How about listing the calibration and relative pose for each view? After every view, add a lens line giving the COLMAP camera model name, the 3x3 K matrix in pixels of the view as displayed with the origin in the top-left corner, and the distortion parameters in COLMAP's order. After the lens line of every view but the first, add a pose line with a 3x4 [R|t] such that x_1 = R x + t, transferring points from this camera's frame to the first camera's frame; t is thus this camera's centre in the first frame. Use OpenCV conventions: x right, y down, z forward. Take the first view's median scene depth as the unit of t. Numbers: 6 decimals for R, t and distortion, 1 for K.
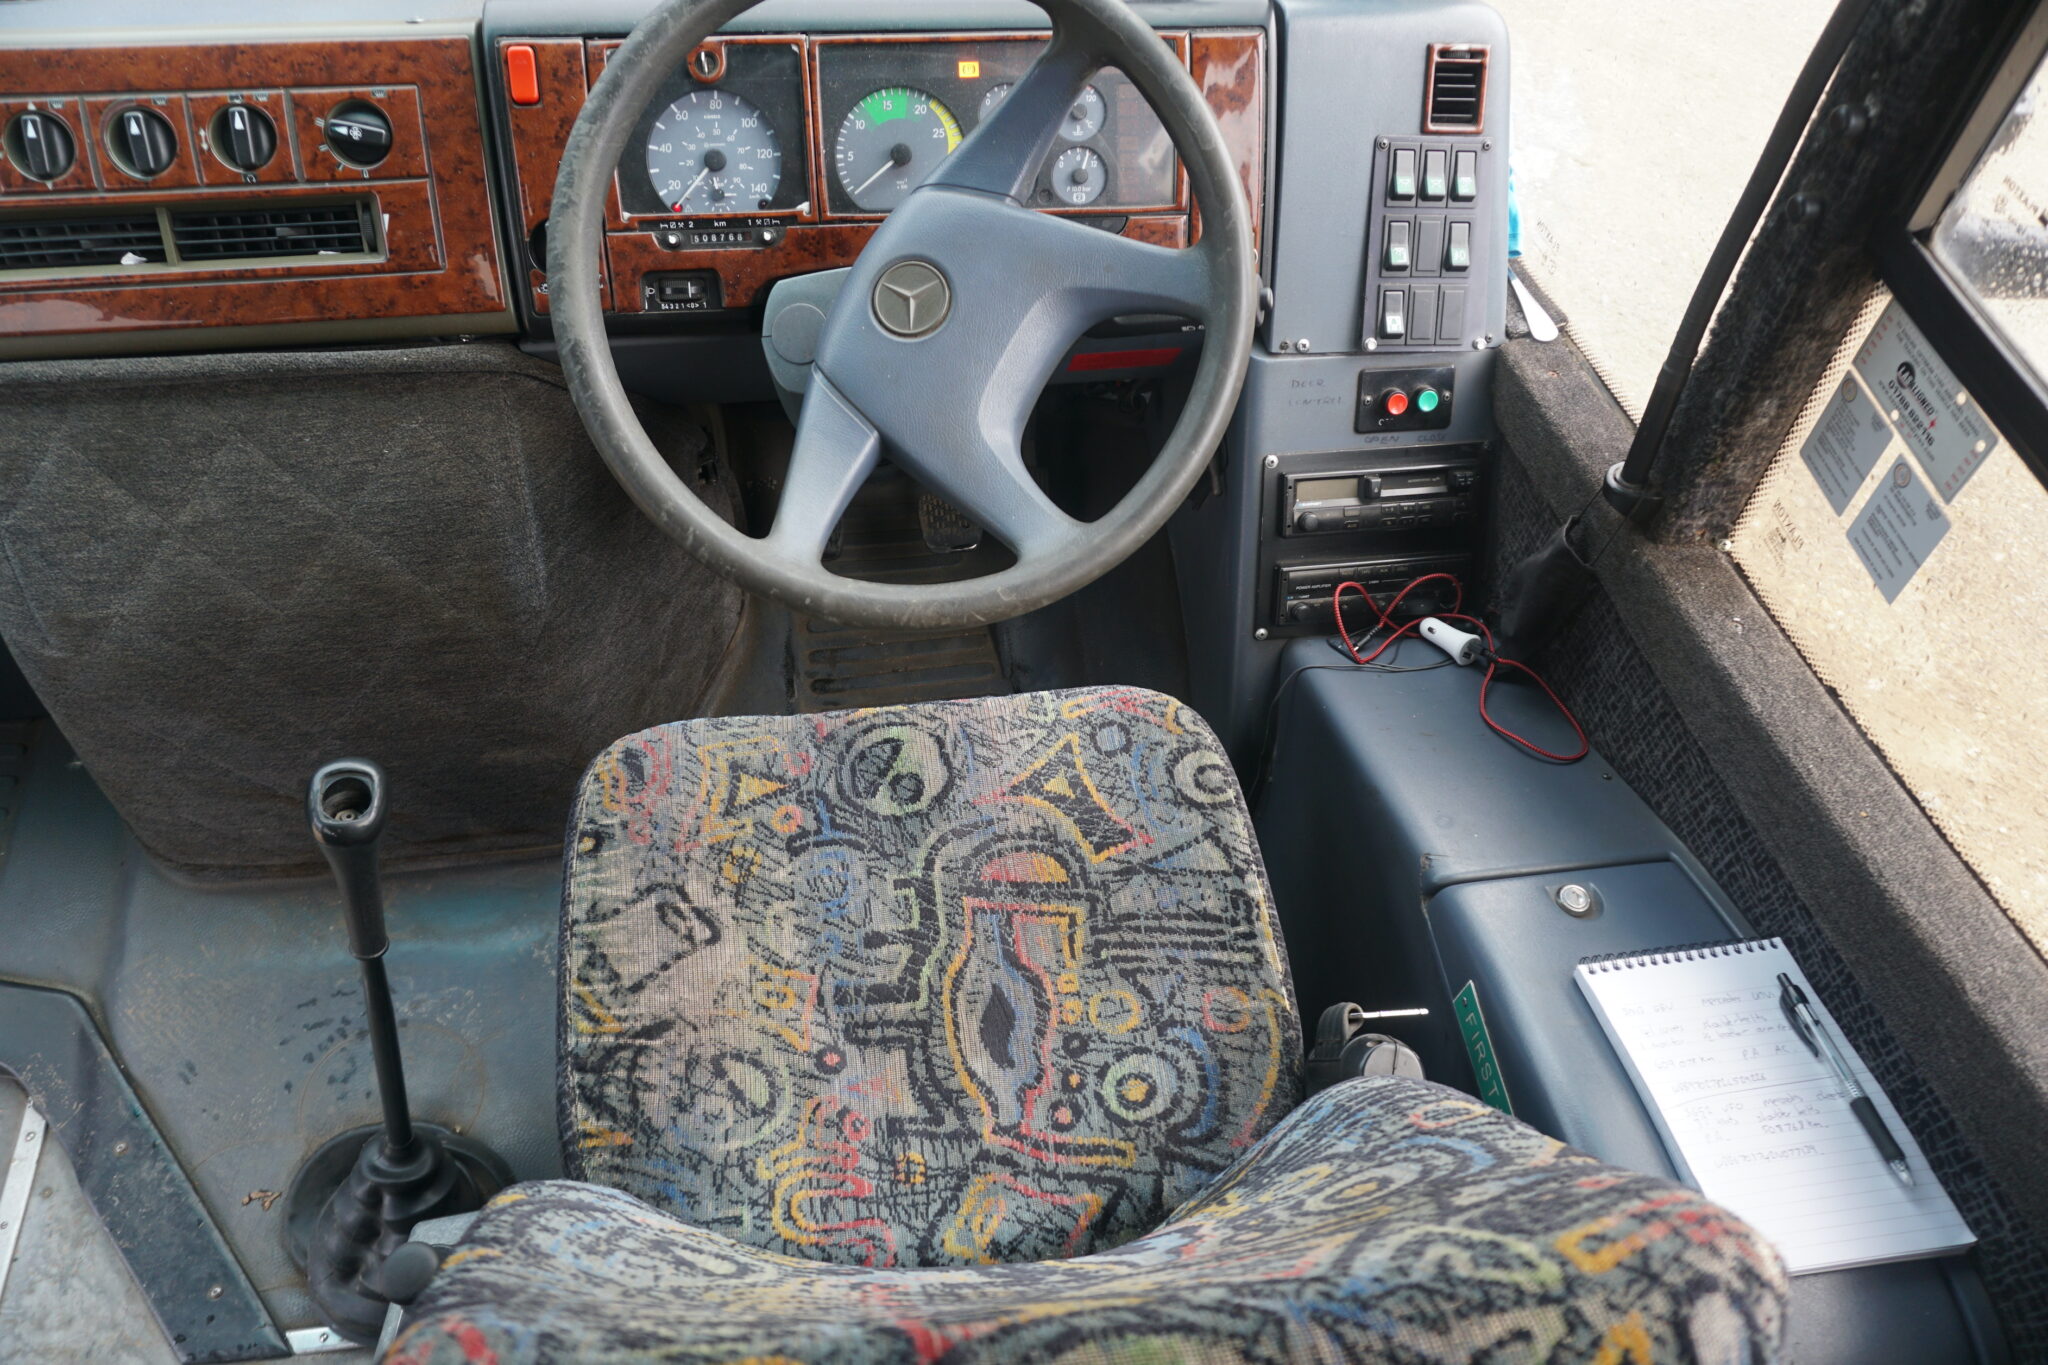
lens RADIAL K [[1465.9, 0, 1023.9], [0, 1465.9, 678.6], [0, 0, 1]] dist [-0.019854, 0.007167]
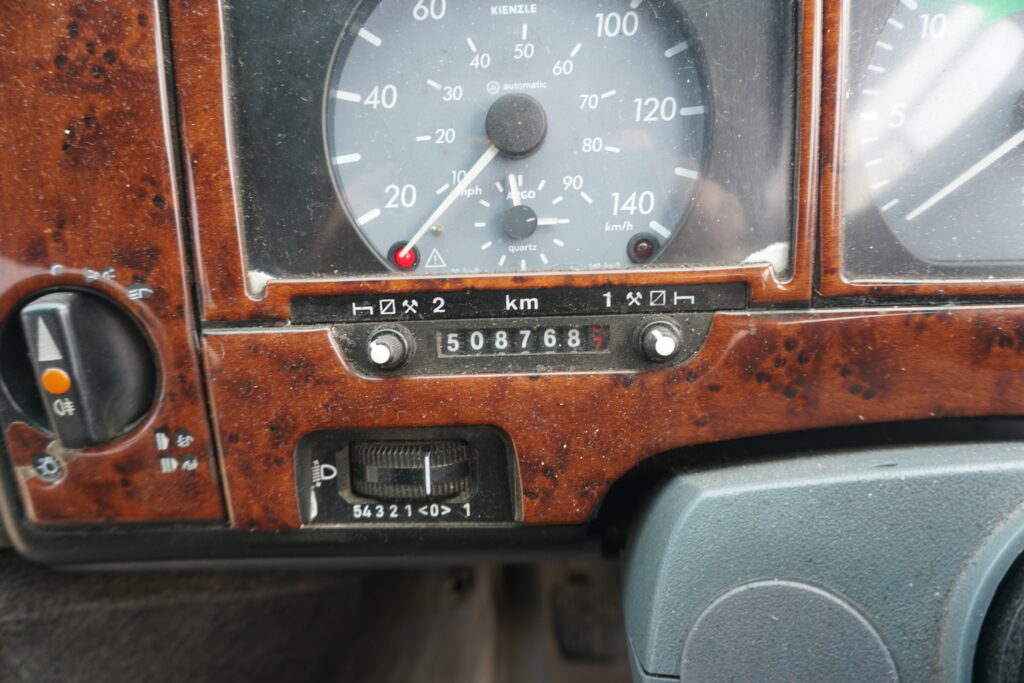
lens RADIAL K [[733.0, 0, 511.9], [0, 733.0, 344.2], [0, 0, 1]] dist [-0.019854, 0.007167]
pose [[0.986989, 0.021335, -0.159368, -0.182033], [-0.044988, 0.988213, -0.146324, -0.275882], [0.154368, 0.151590, 0.976315, 0.831145]]
